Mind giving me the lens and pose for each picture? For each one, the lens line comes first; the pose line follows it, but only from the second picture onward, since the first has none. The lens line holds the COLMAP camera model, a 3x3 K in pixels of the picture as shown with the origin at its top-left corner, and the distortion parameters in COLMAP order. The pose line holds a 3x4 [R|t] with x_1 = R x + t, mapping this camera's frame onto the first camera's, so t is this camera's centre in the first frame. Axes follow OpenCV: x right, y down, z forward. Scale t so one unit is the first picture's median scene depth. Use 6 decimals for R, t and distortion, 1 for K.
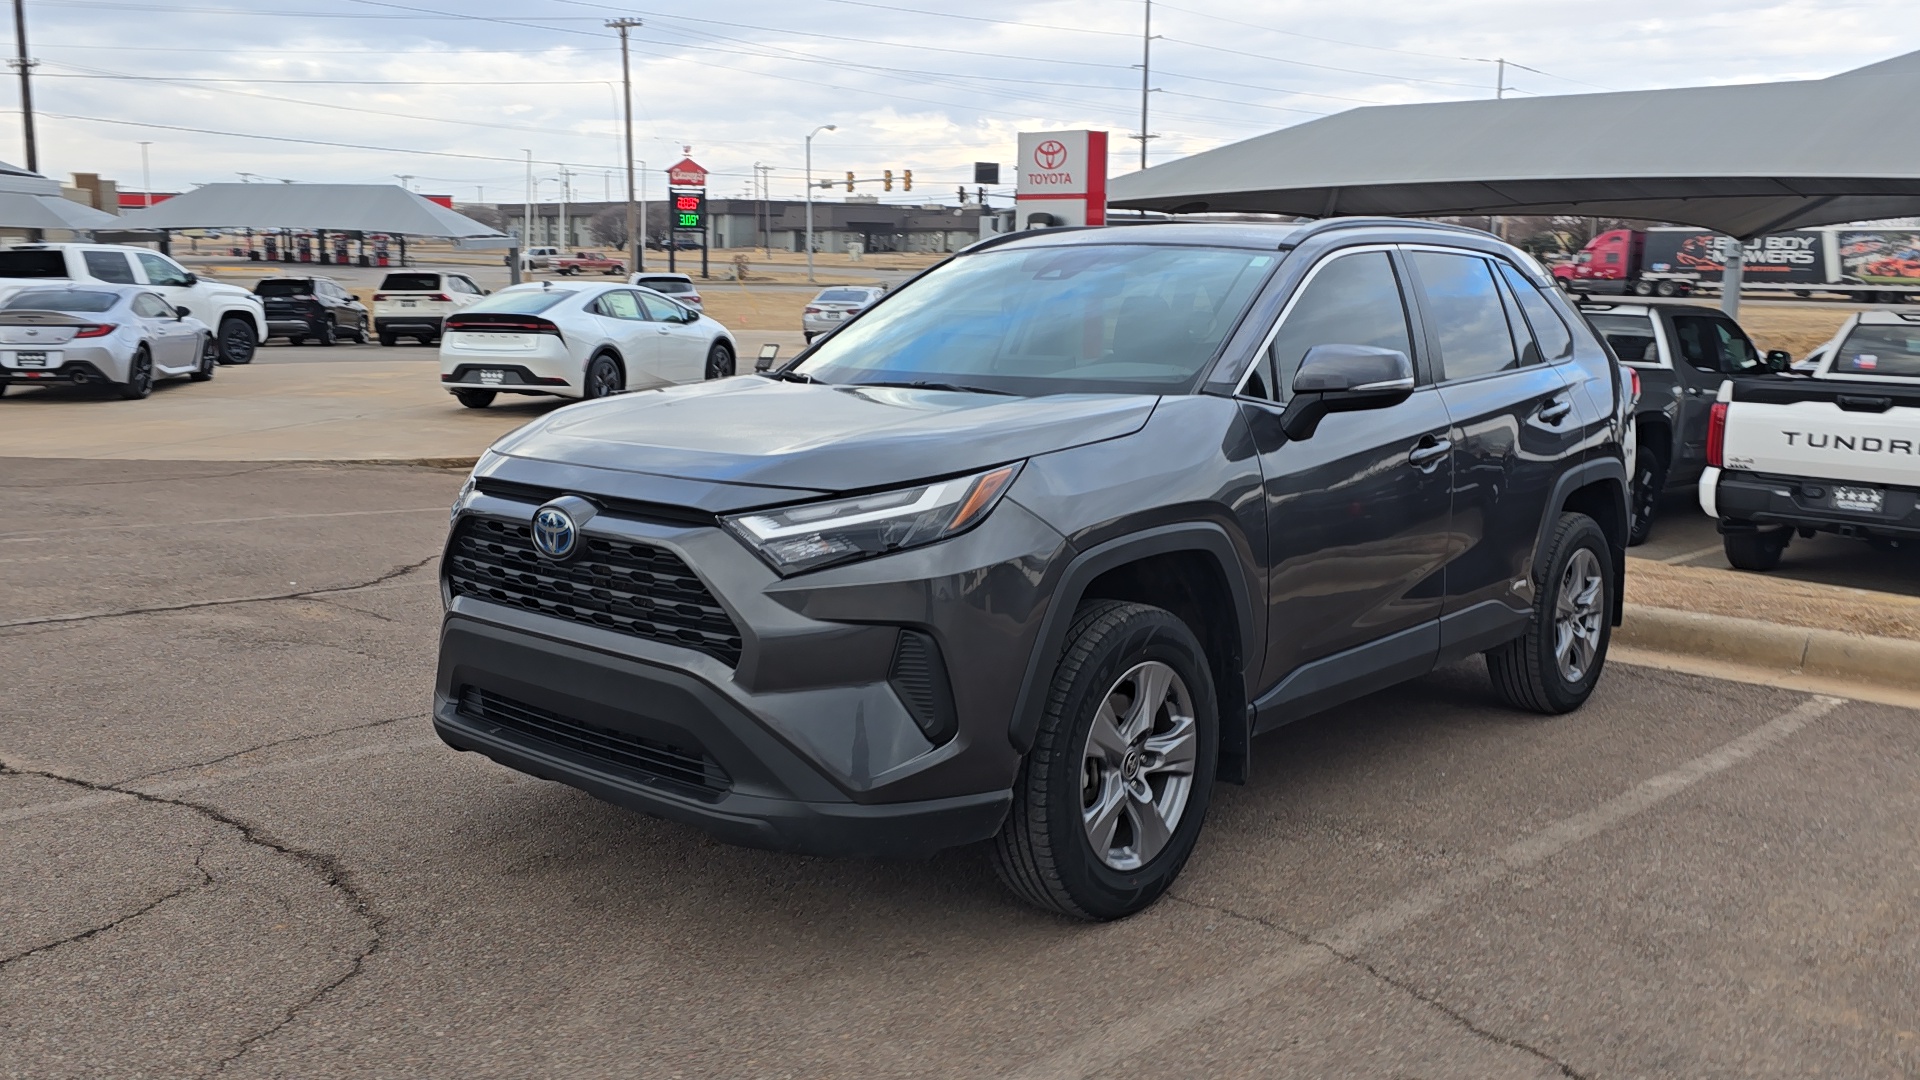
lens RADIAL K [[1588.1, 0, 960.0], [0, 1588.1, 540.0], [0, 0, 1]] dist [-0.004704, 0.006803]
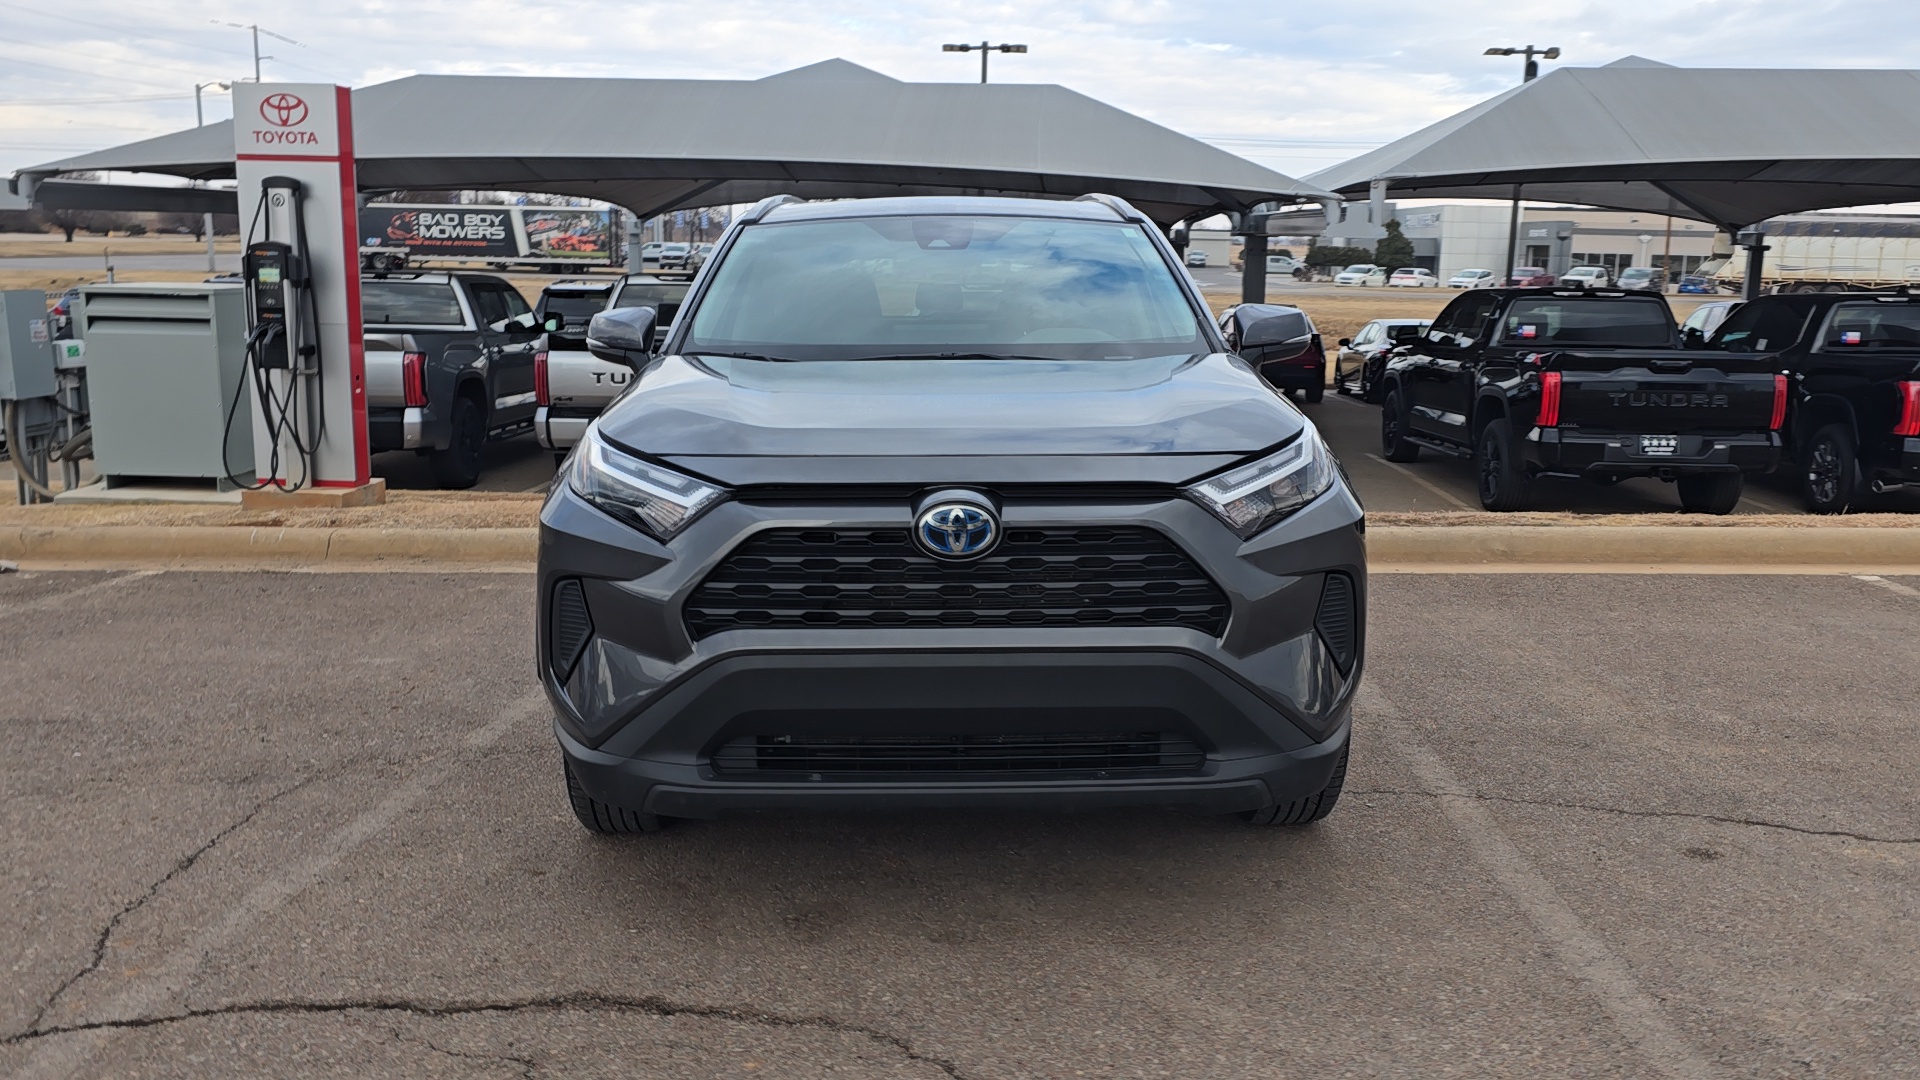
lens RADIAL K [[1588.1, 0, 960.0], [0, 1588.1, 540.0], [0, 0, 1]] dist [-0.004704, 0.006803]
pose [[0.741185, -0.118769, 0.660711, -0.294507], [0.109120, 0.992450, 0.055992, -0.017148], [-0.662373, 0.030596, 0.748549, 0.115444]]
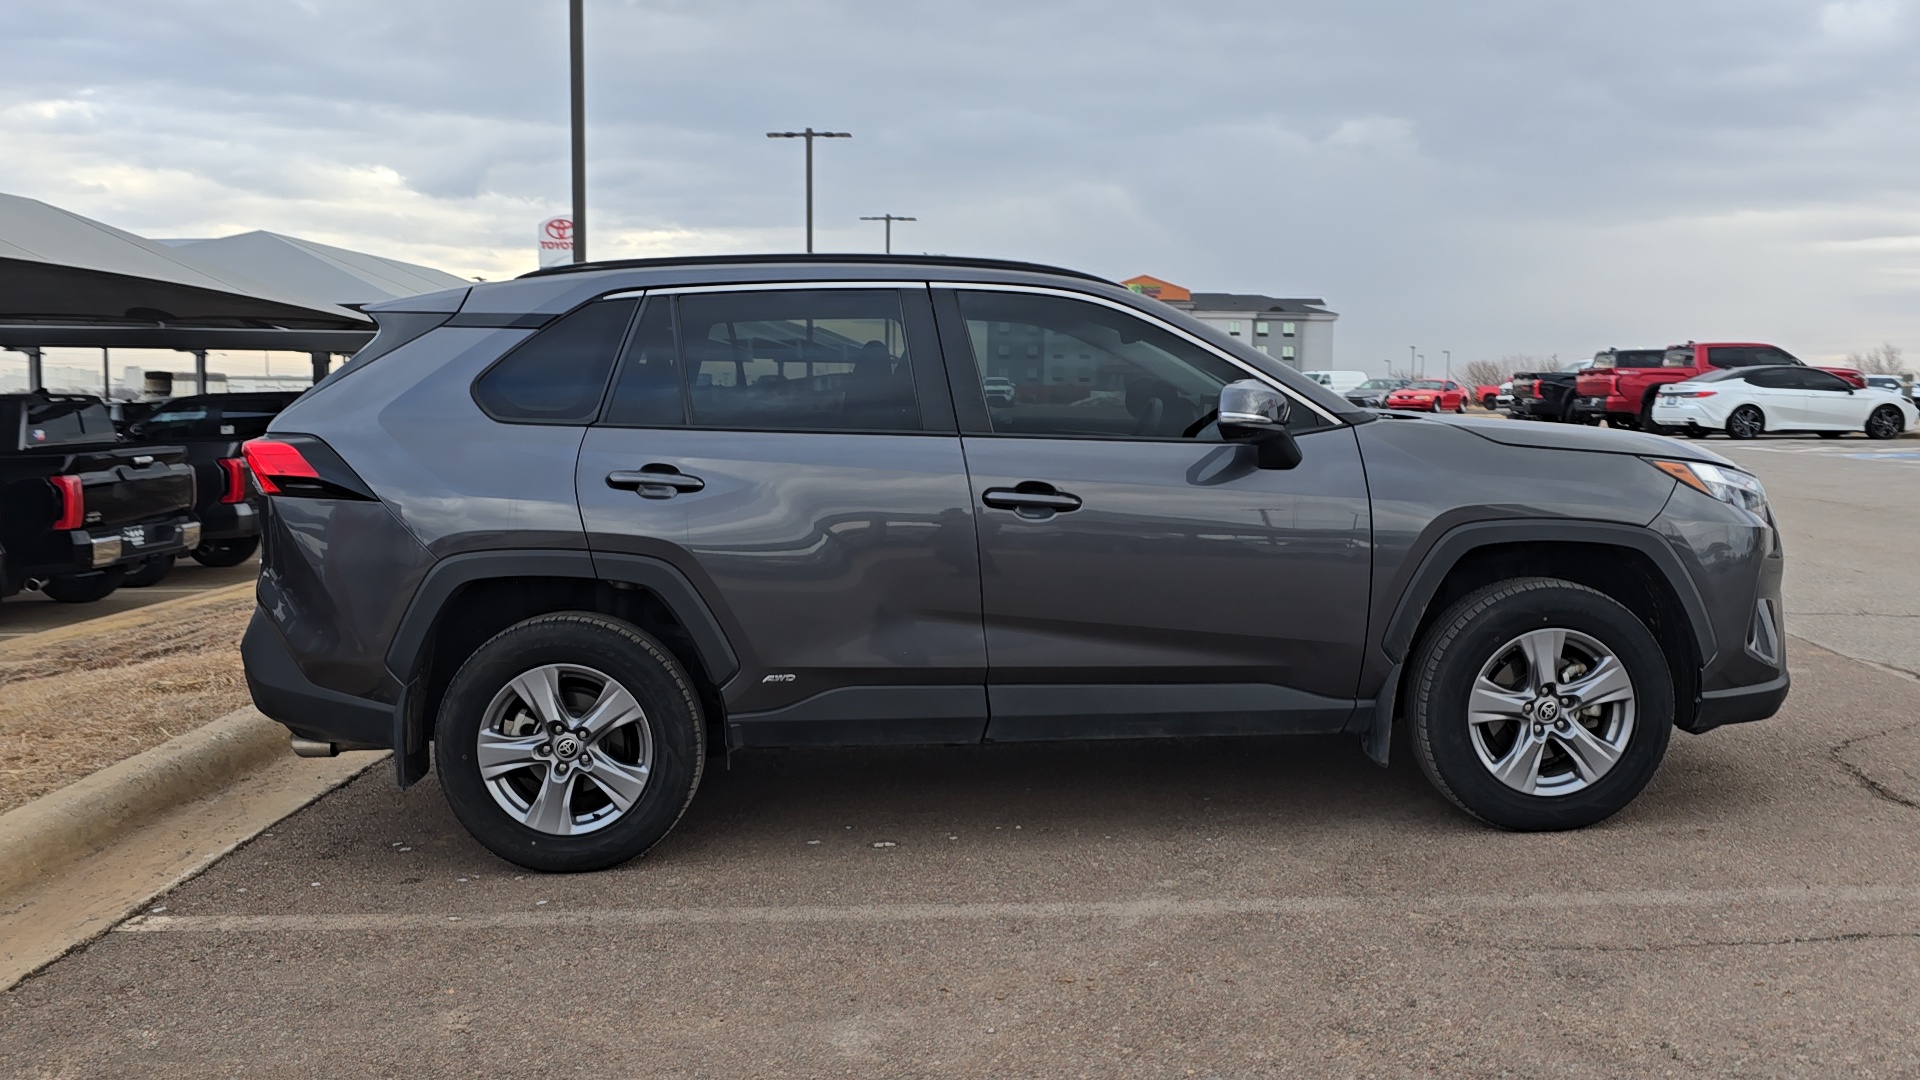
lens RADIAL K [[1578.4, 0, 960.0], [0, 1578.4, 540.0], [0, 0, 1]] dist [0.000495, 0.005004]
pose [[-0.676173, -0.079824, 0.732405, -0.310450], [0.116786, 0.969931, 0.213530, -0.129780], [-0.727427, 0.229918, -0.646519, 0.885503]]
